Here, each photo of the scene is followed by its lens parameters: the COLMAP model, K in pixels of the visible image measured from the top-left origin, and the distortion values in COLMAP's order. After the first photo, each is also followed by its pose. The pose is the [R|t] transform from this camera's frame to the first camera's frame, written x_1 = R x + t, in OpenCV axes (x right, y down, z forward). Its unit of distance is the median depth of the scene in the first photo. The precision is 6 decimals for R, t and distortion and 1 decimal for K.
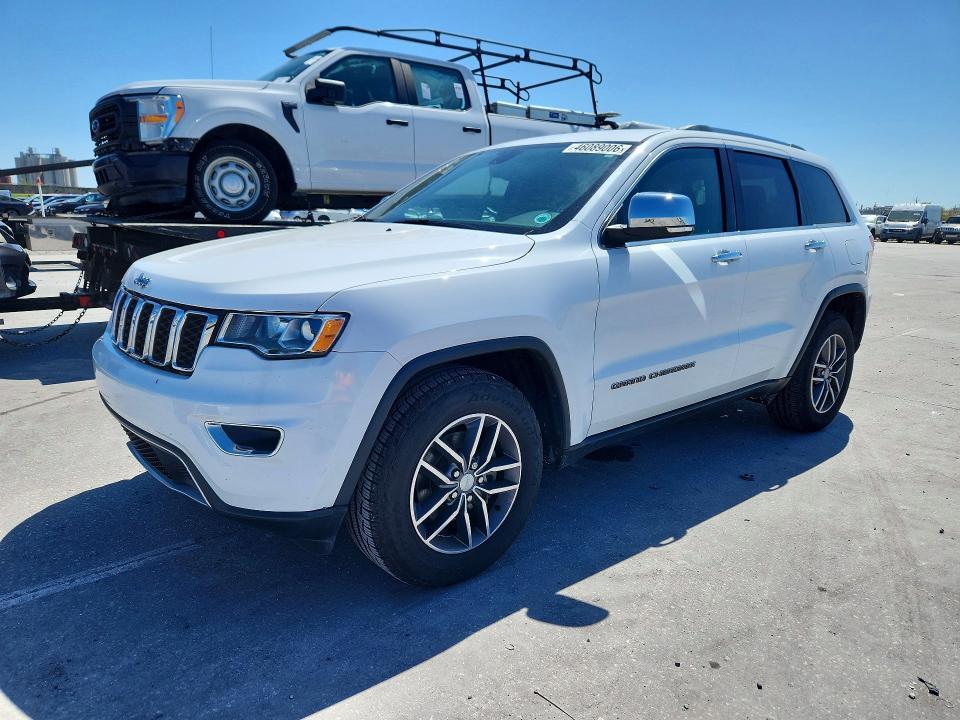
lens RADIAL K [[684.9, 0, 480.0], [0, 684.9, 360.0], [0, 0, 1]] dist [0.040650, -0.000889]
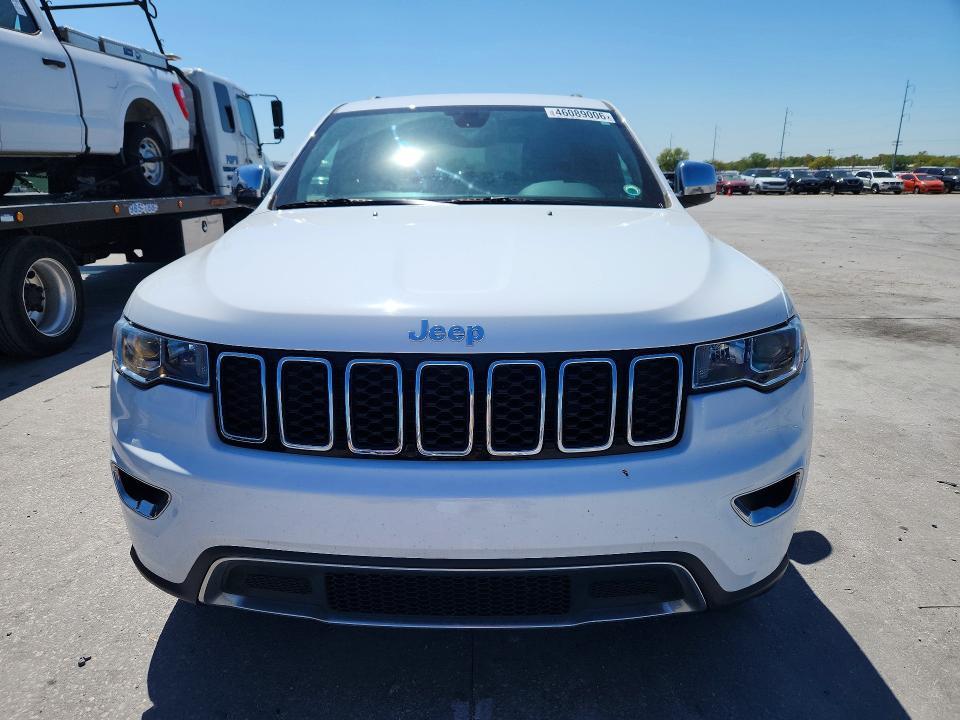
lens RADIAL K [[670.1, 0, 480.0], [0, 670.1, 360.0], [0, 0, 1]] dist [-0.002506, -0.001945]
pose [[0.663426, -0.222969, 0.714248, -0.548291], [0.171747, 0.974460, 0.144673, -0.102280], [-0.728264, 0.026690, 0.684777, 0.377192]]
